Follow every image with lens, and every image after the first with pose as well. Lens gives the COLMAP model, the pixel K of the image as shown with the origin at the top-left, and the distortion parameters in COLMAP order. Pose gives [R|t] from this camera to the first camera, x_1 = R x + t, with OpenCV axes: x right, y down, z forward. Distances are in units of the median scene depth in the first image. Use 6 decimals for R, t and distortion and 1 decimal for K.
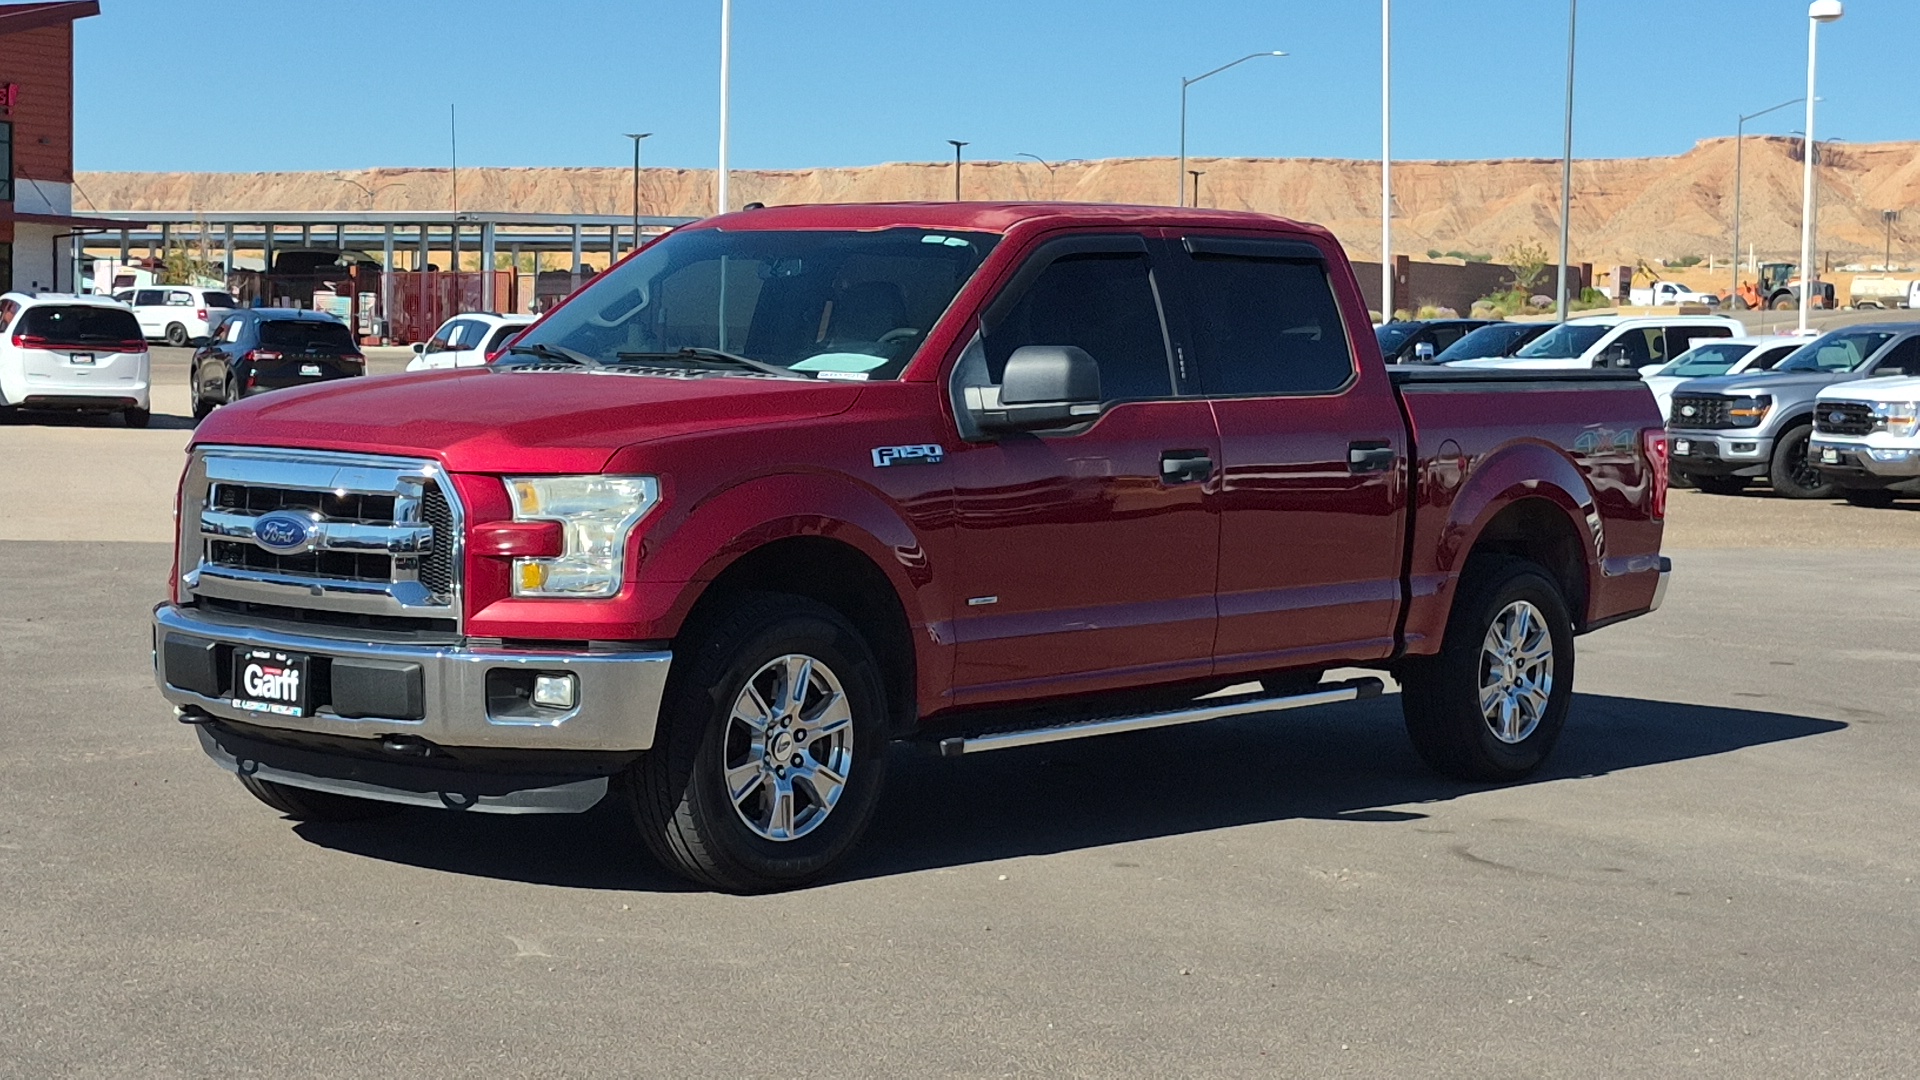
lens RADIAL K [[3210.3, 0, 931.6], [0, 3210.3, 581.0], [0, 0, 1]] dist [0.137641, -0.177988]
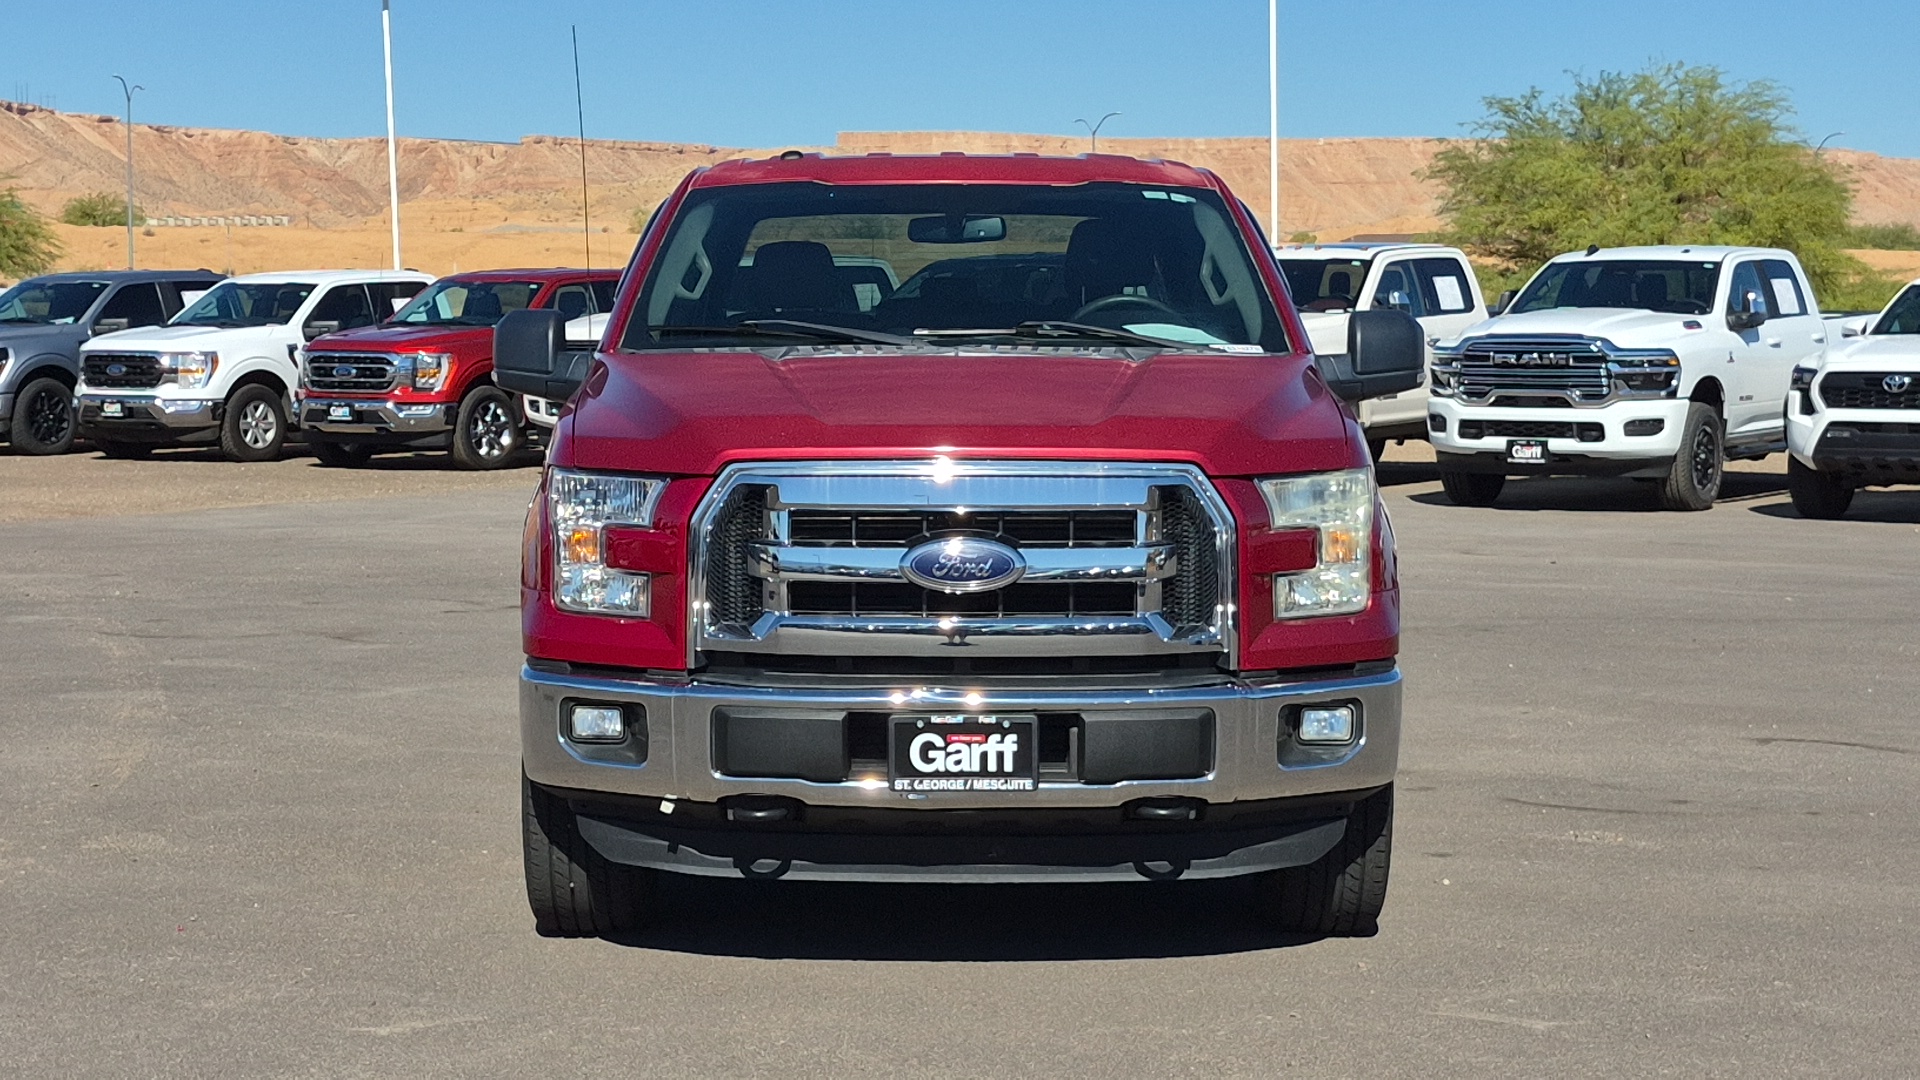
lens RADIAL K [[3210.3, 0, 931.6], [0, 3210.3, 581.0], [0, 0, 1]] dist [0.137641, -0.177988]
pose [[0.763272, -0.073015, 0.641938, -0.698842], [0.062321, 0.997281, 0.039332, -0.041577], [-0.643064, 0.009985, 0.765747, 0.385558]]
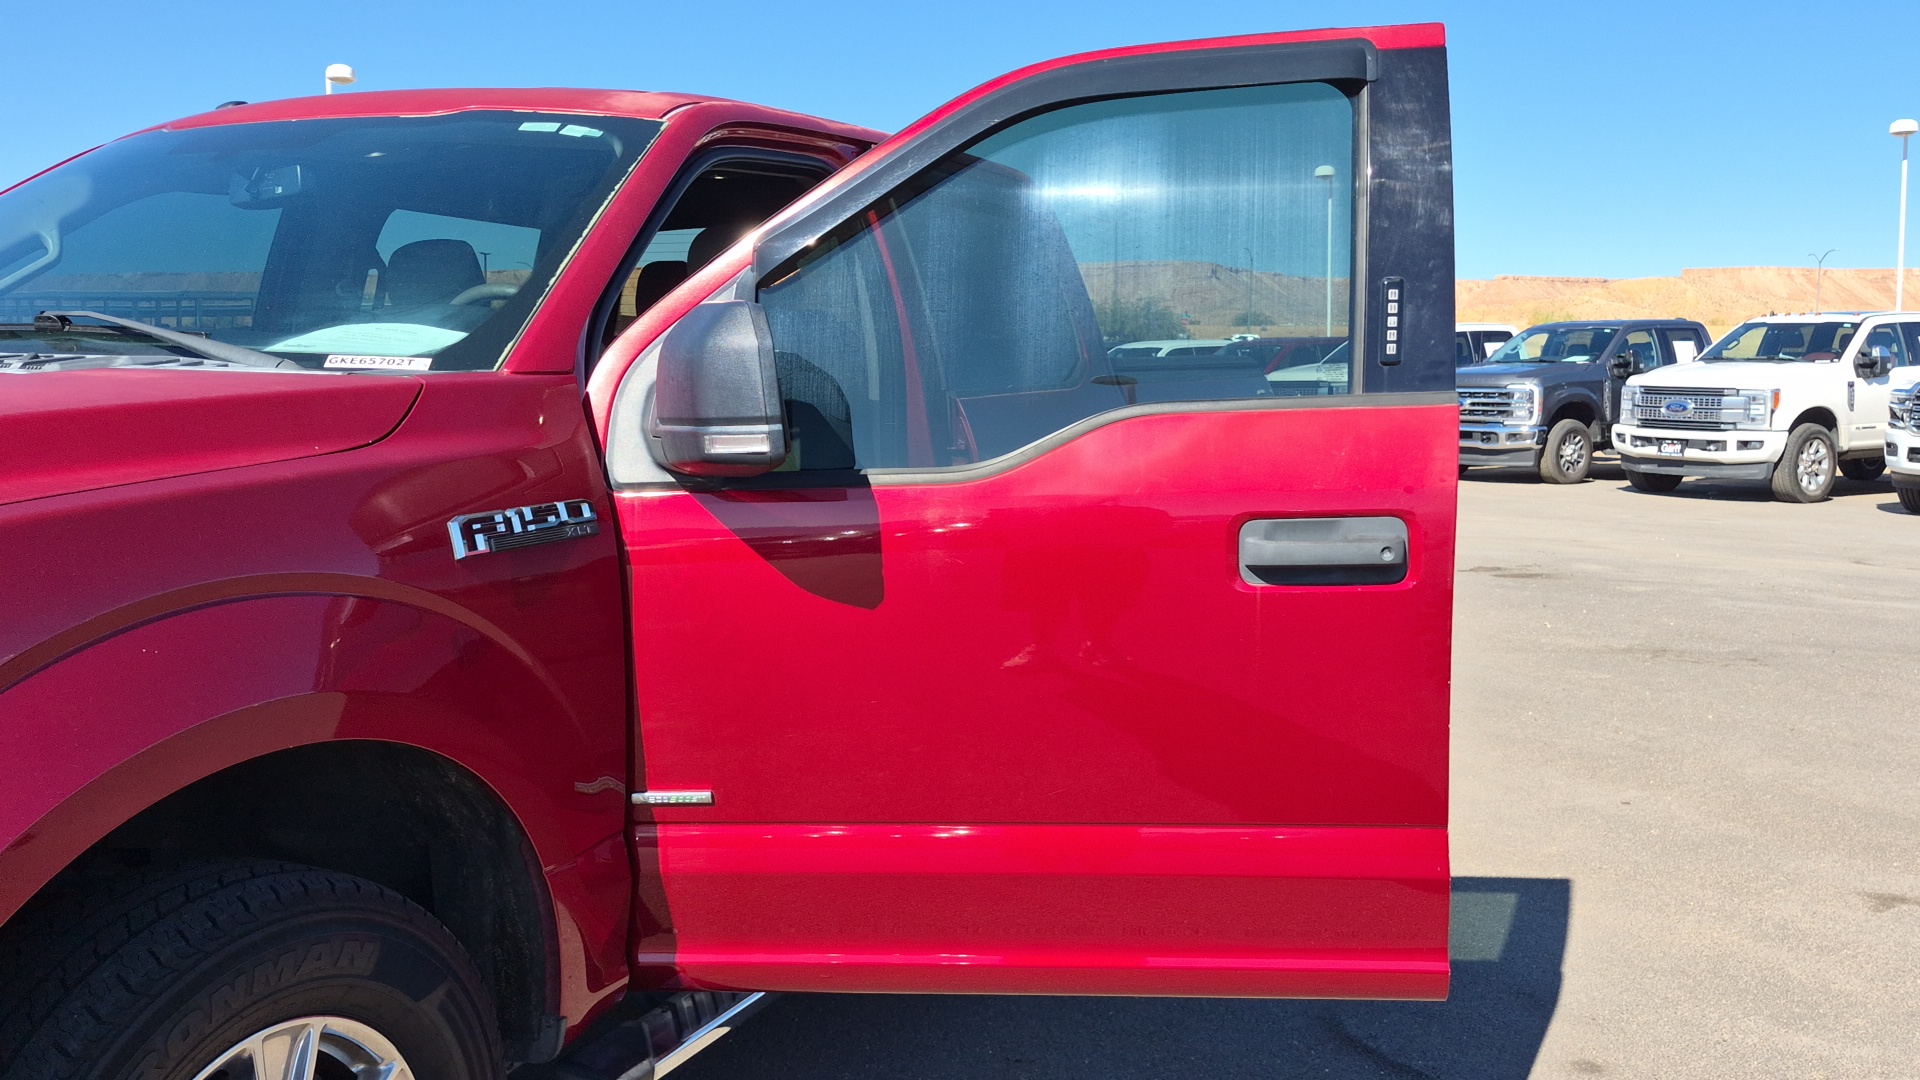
lens RADIAL K [[1649.8, 0, 947.2], [0, 1649.8, 549.3], [0, 0, 1]] dist [0.144991, -0.260301]
pose [[0.962992, -0.044915, 0.265763, -0.013314], [0.035150, 0.998525, 0.041390, -0.044460], [-0.267229, -0.030517, 0.963150, 0.758044]]
